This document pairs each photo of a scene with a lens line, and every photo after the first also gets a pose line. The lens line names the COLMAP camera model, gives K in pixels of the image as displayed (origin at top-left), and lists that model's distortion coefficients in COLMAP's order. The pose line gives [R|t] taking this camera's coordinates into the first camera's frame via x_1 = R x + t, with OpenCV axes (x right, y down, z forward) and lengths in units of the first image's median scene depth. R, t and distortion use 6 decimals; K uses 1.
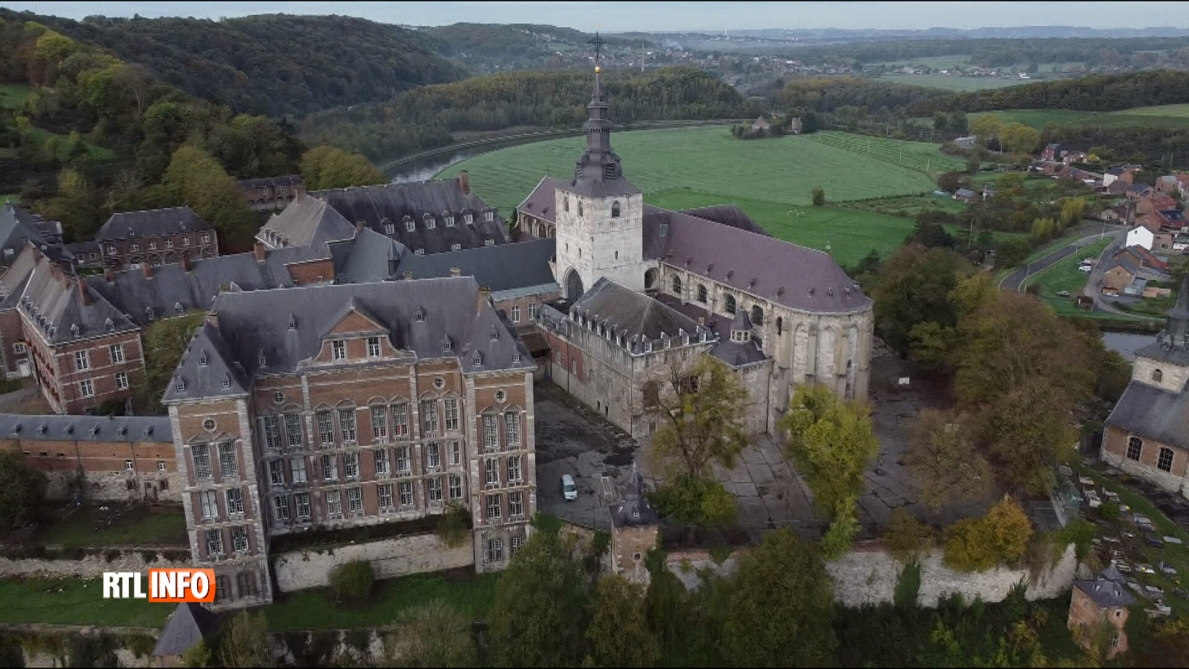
lens RADIAL K [[917.2, 0, 594.5], [0, 917.2, 334.5], [0, 0, 1]] dist [0.002297, -0.008917]
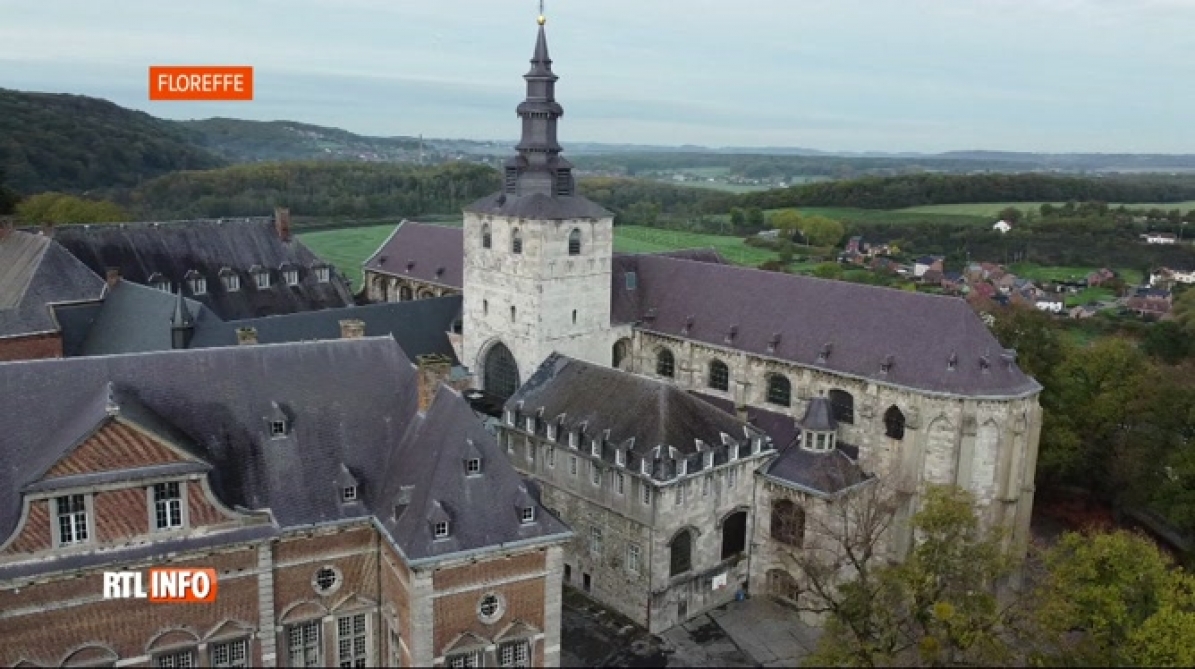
lens RADIAL K [[921.9, 0, 597.5], [0, 921.9, 334.5], [0, 0, 1]] dist [0.002297, -0.008917]
pose [[0.968499, -0.011373, 0.248758, -0.116166], [0.039503, 0.993324, -0.108383, -0.007206], [-0.245865, 0.114795, 0.962482, 0.409106]]
